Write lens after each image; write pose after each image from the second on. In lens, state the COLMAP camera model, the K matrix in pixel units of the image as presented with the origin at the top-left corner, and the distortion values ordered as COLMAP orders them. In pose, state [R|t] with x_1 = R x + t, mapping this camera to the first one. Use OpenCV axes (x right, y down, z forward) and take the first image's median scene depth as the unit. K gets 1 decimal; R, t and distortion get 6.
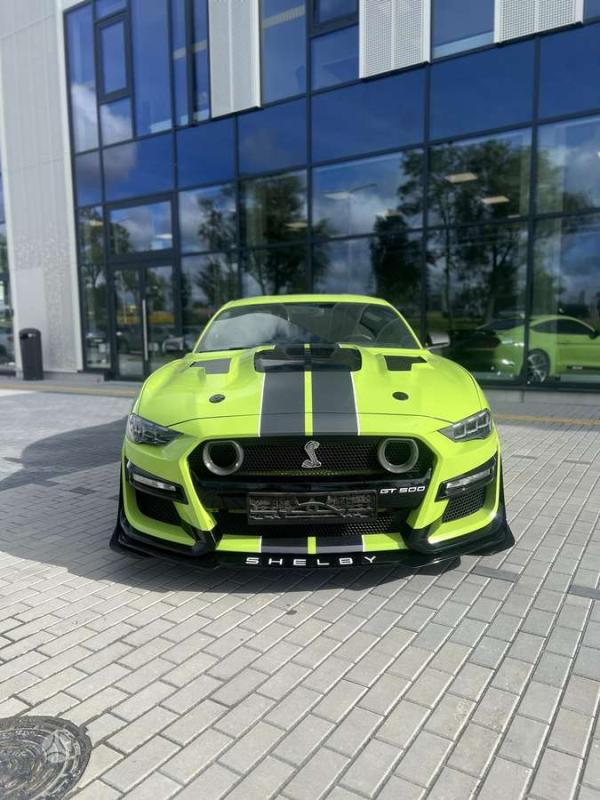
lens RADIAL K [[598.4, 0, 296.3], [0, 598.4, 403.5], [0, 0, 1]] dist [0.047039, -0.047946]
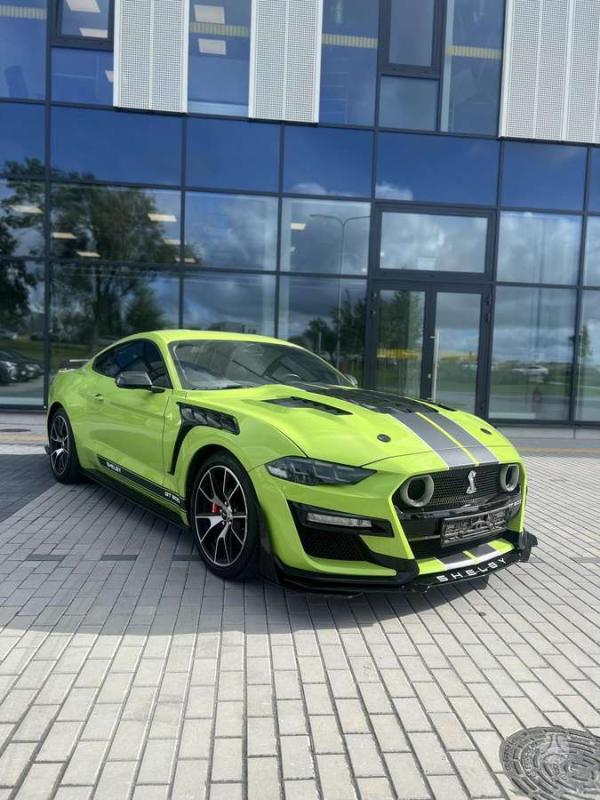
lens RADIAL K [[598.4, 0, 298.9], [0, 598.4, 400.2], [0, 0, 1]] dist [0.047039, -0.047946]
pose [[0.789239, 0.004609, 0.614069, -0.930228], [0.026828, 0.998758, -0.041978, -0.036808], [-0.613500, 0.049605, 0.788135, 0.221524]]
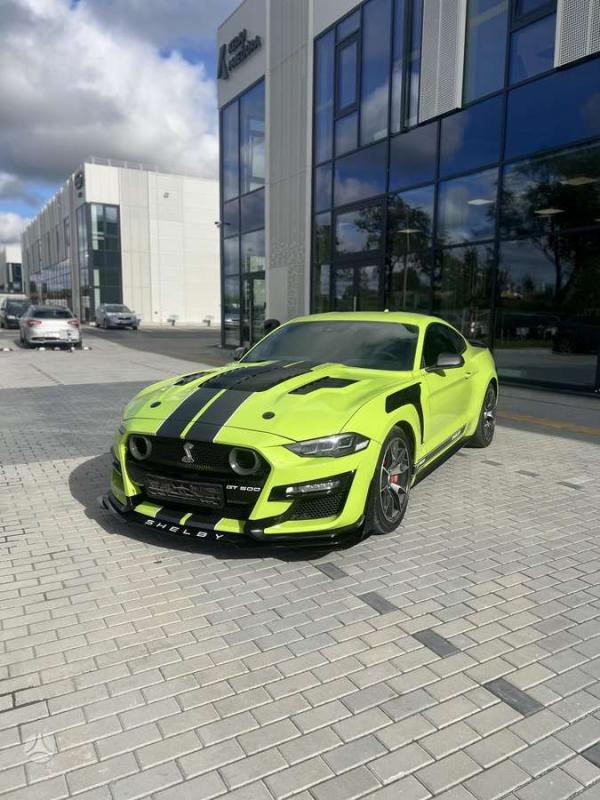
lens RADIAL K [[598.4, 0, 300.5], [0, 598.4, 398.6], [0, 0, 1]] dist [0.047039, -0.047946]
pose [[0.889887, 0.082842, -0.448596, 0.789489], [-0.073988, 0.996563, 0.037265, -0.098998], [0.450142, 0.000029, 0.892957, -0.095586]]
